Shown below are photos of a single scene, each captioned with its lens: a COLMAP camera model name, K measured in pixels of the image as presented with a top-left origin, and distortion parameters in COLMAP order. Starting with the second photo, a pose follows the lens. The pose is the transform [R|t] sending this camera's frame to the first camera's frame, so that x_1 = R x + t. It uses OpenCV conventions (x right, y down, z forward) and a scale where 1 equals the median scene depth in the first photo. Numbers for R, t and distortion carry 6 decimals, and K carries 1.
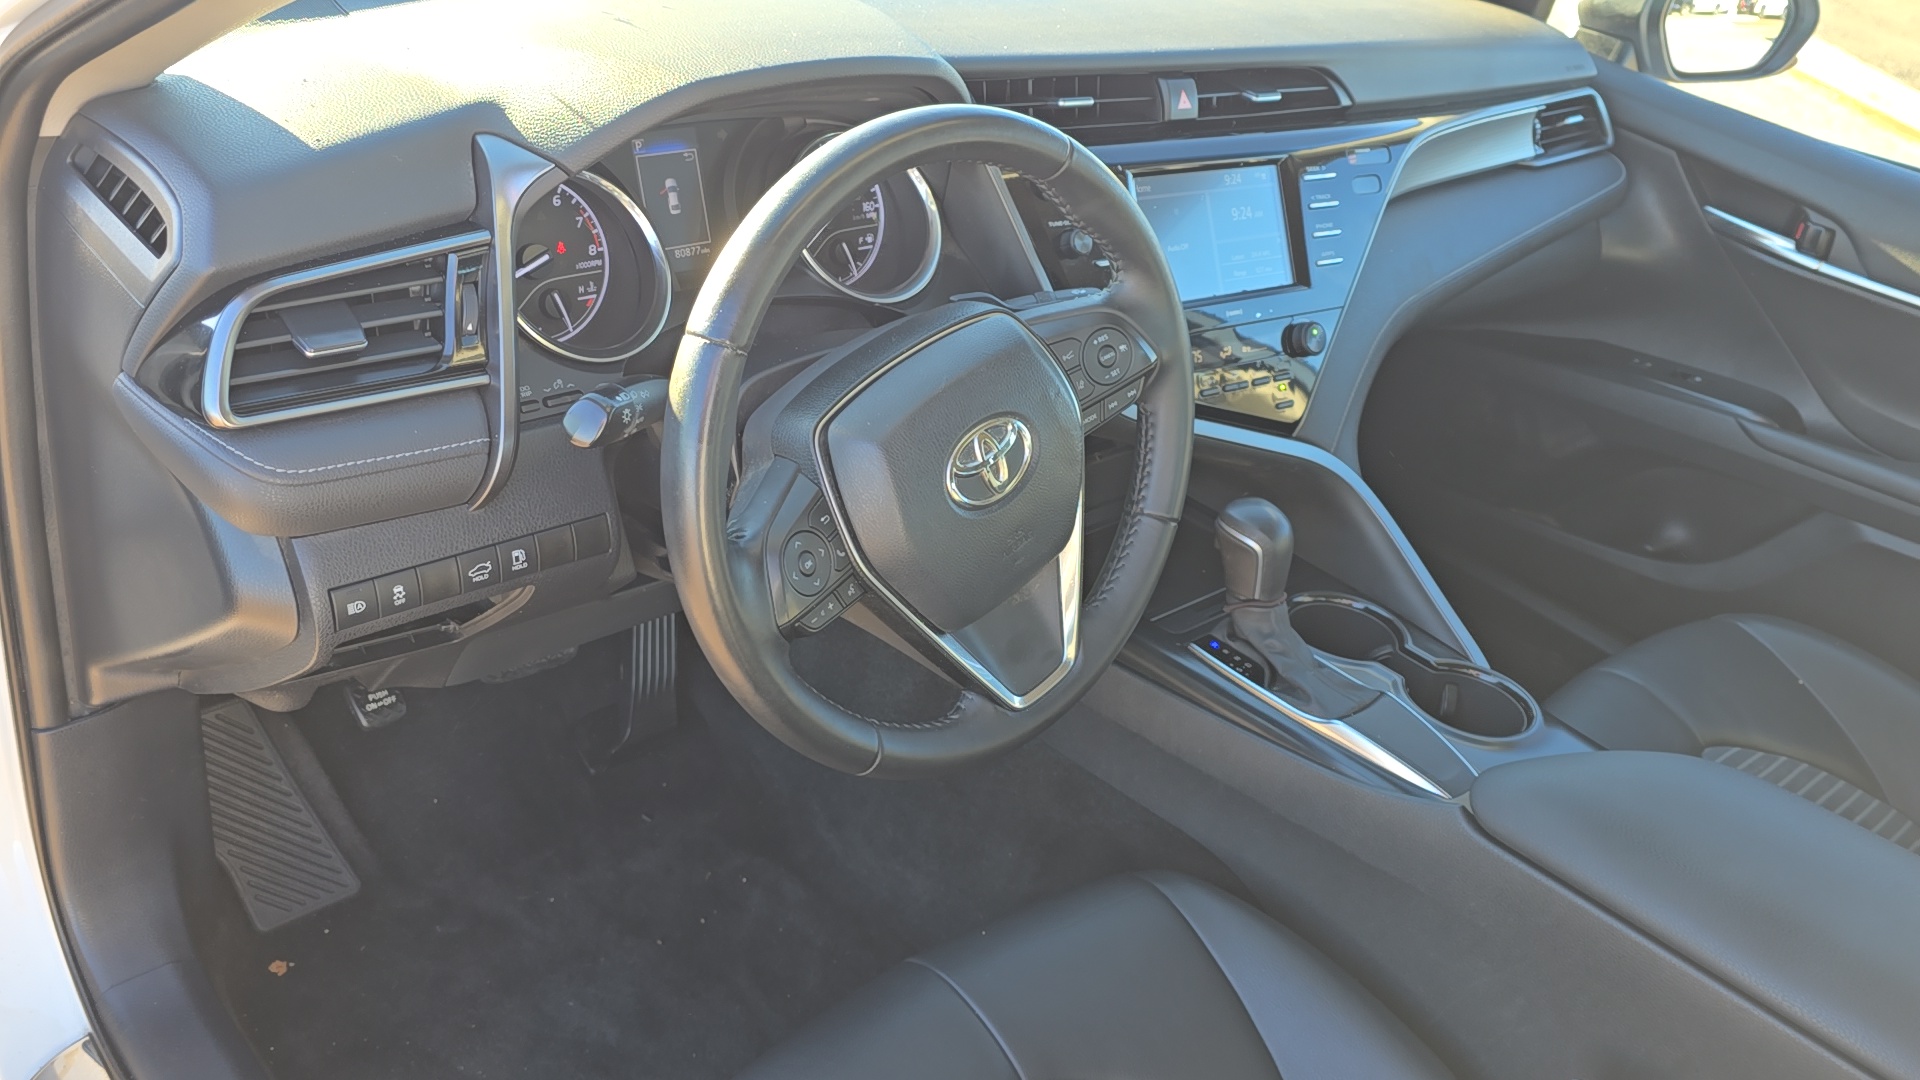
lens RADIAL K [[1624.2, 0, 962.8], [0, 1624.2, 548.8], [0, 0, 1]] dist [-0.033690, 0.027165]
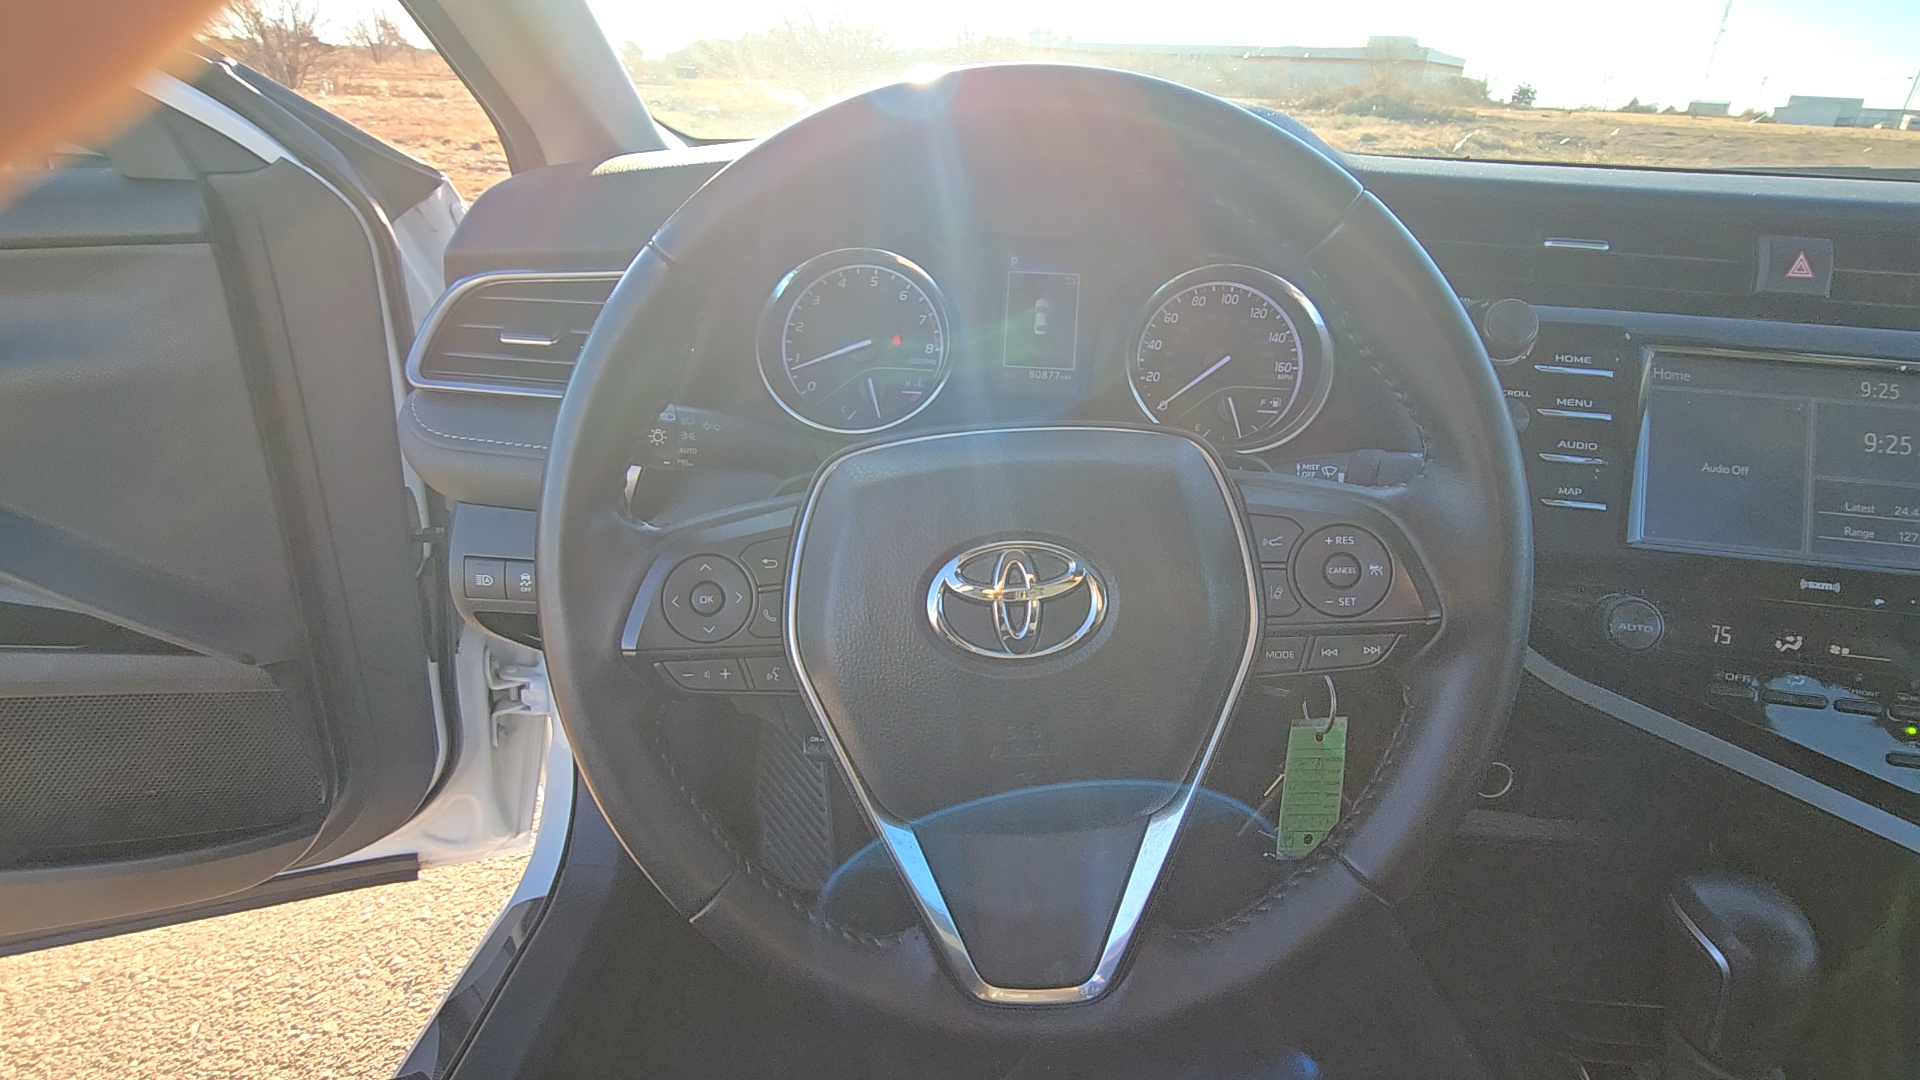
lens RADIAL K [[977.7, 0, 976.7], [0, 977.7, 537.0], [0, 0, 1]] dist [0.000378, 0.000958]
pose [[0.693581, 0.182576, -0.696858, 0.201985], [-0.318215, 0.945504, -0.068998, -0.033909], [0.646285, 0.269607, 0.713882, 0.516826]]
